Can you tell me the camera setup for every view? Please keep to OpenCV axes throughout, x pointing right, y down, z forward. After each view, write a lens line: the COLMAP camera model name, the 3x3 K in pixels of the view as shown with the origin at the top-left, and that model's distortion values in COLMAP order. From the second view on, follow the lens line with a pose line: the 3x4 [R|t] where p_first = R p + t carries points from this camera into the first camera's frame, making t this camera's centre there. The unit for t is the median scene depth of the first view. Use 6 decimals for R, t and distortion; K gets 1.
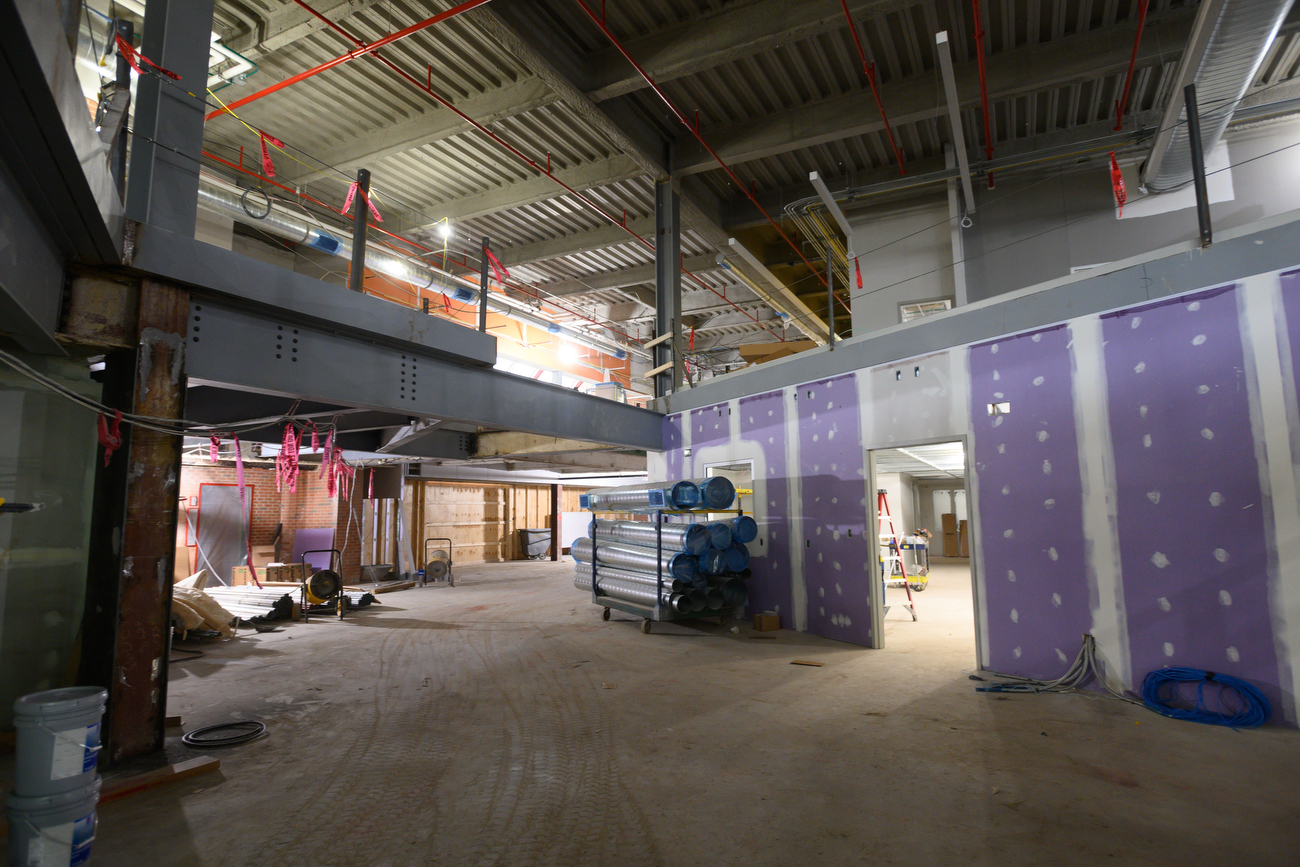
lens RADIAL K [[709.3, 0, 653.6], [0, 709.3, 423.2], [0, 0, 1]] dist [-0.017684, 0.000767]
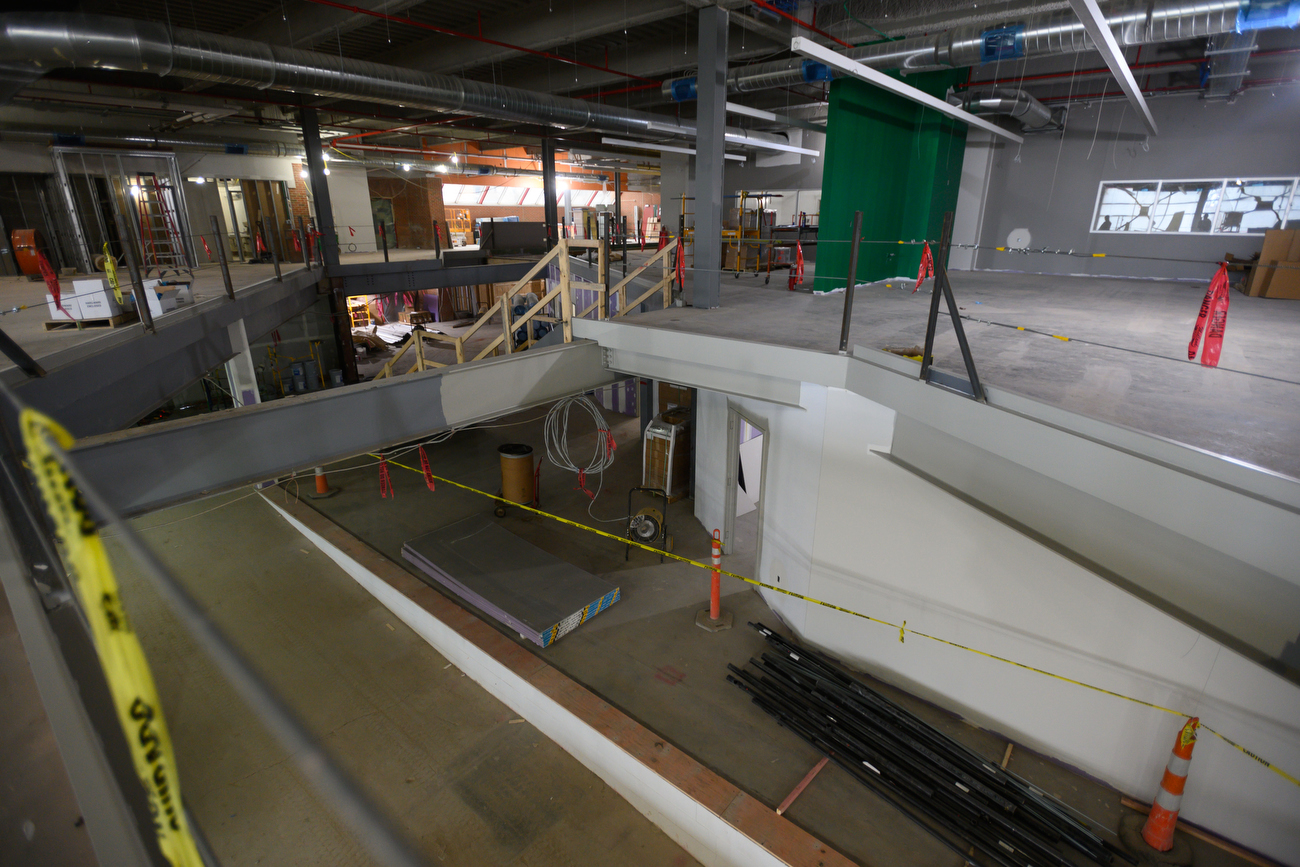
lens RADIAL K [[635.9, 0, 656.5], [0, 635.9, 437.0], [0, 0, 1]] dist [-0.014320, -0.000393]
pose [[0.971515, 0.092757, -0.218070, 1.366714], [0.014732, 0.894796, 0.446233, -0.660764], [0.236519, -0.436735, 0.867941, -1.481100]]
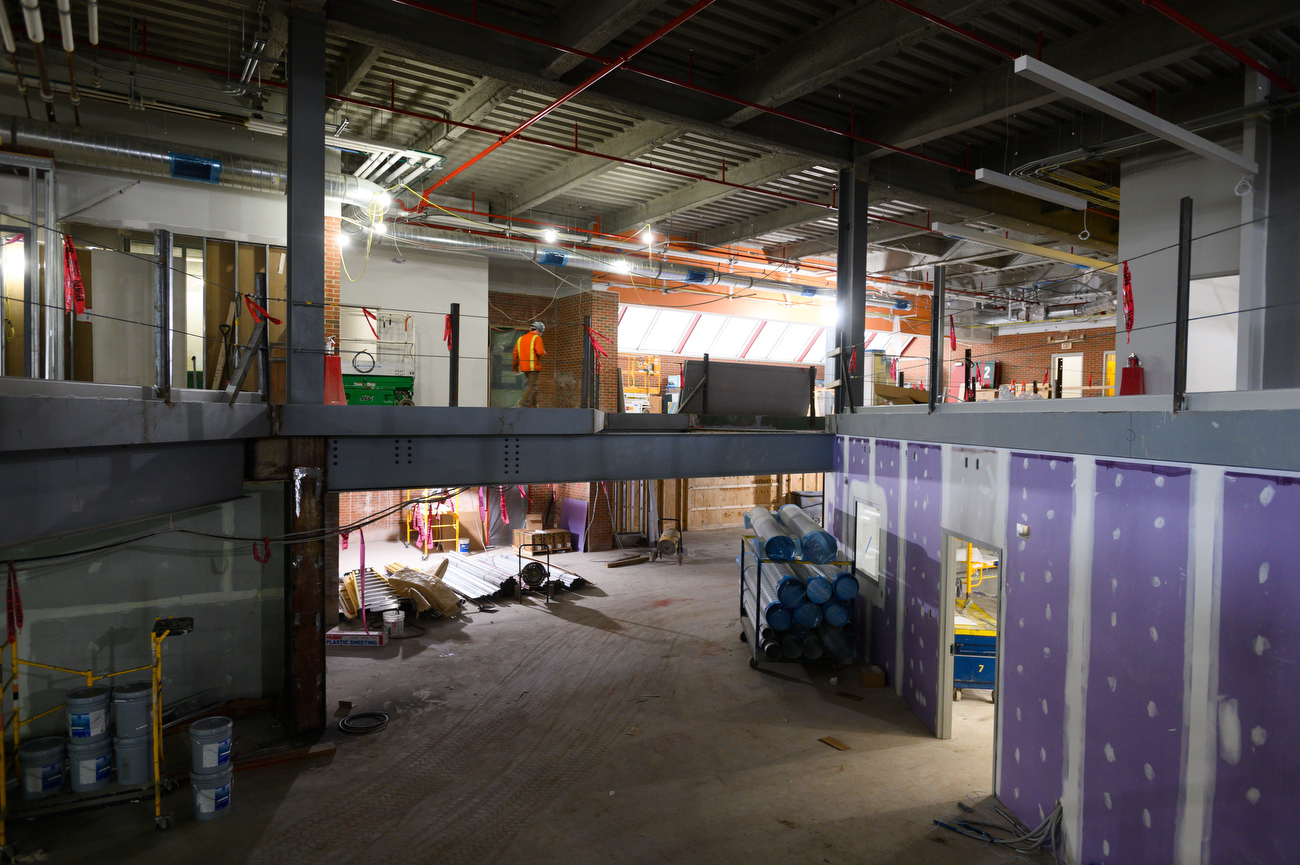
lens RADIAL K [[792.4, 0, 645.9], [0, 792.4, 440.2], [0, 0, 1]] dist [-0.007252, 0.000370]
pose [[0.871058, 0.041779, -0.489400, 0.508912], [0.035672, 0.988364, 0.147866, -0.273505], [0.489883, -0.146258, 0.859432, -0.068320]]
